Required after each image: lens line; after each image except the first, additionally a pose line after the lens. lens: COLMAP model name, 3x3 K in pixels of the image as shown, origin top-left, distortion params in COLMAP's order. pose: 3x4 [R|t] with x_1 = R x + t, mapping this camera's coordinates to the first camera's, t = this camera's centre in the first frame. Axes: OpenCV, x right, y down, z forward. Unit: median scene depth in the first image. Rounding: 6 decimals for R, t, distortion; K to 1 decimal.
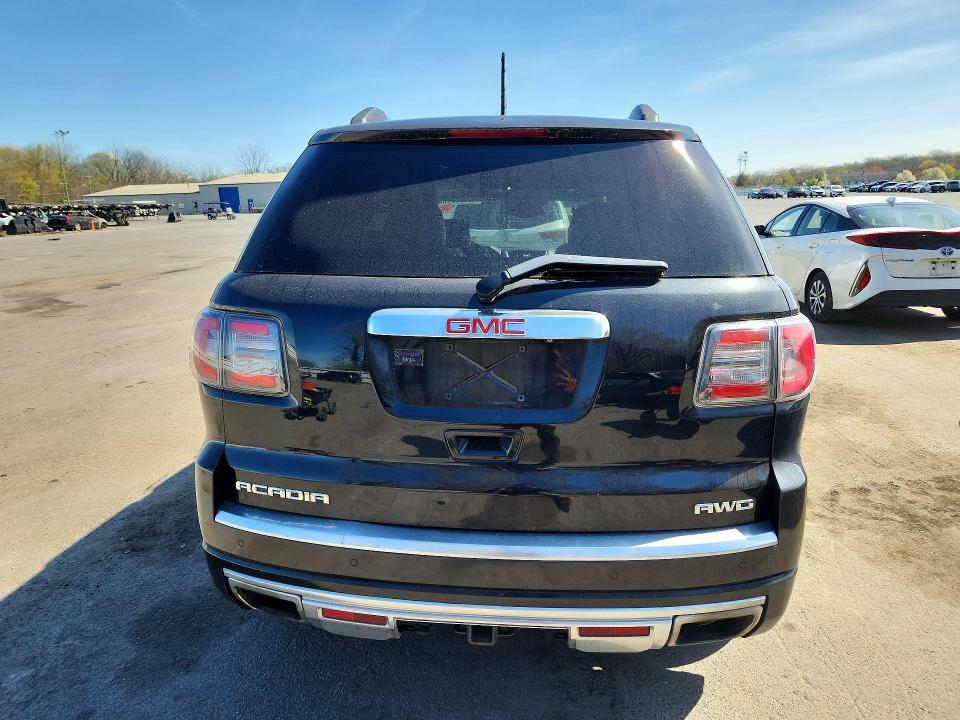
lens RADIAL K [[664.4, 0, 480.0], [0, 664.4, 360.0], [0, 0, 1]] dist [0.056410, -0.034922]
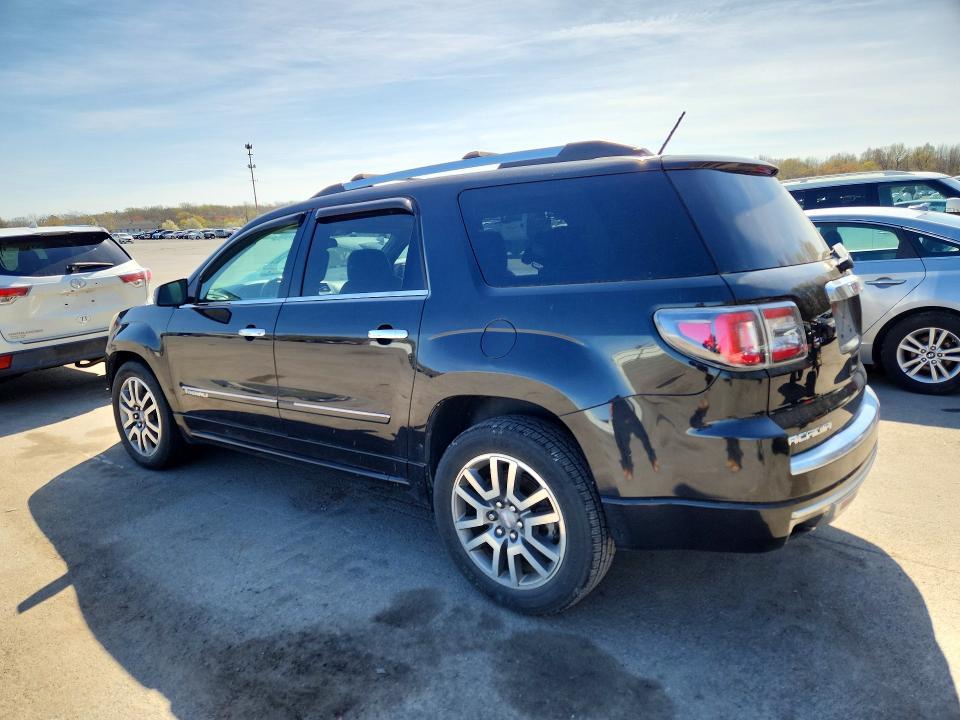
lens RADIAL K [[664.4, 0, 480.0], [0, 664.4, 360.0], [0, 0, 1]] dist [0.056410, -0.034922]
pose [[0.532385, -0.167984, 0.829667, -0.878280], [0.225391, 0.972861, 0.052347, -0.068857], [-0.815944, 0.159131, 0.555799, 0.408920]]
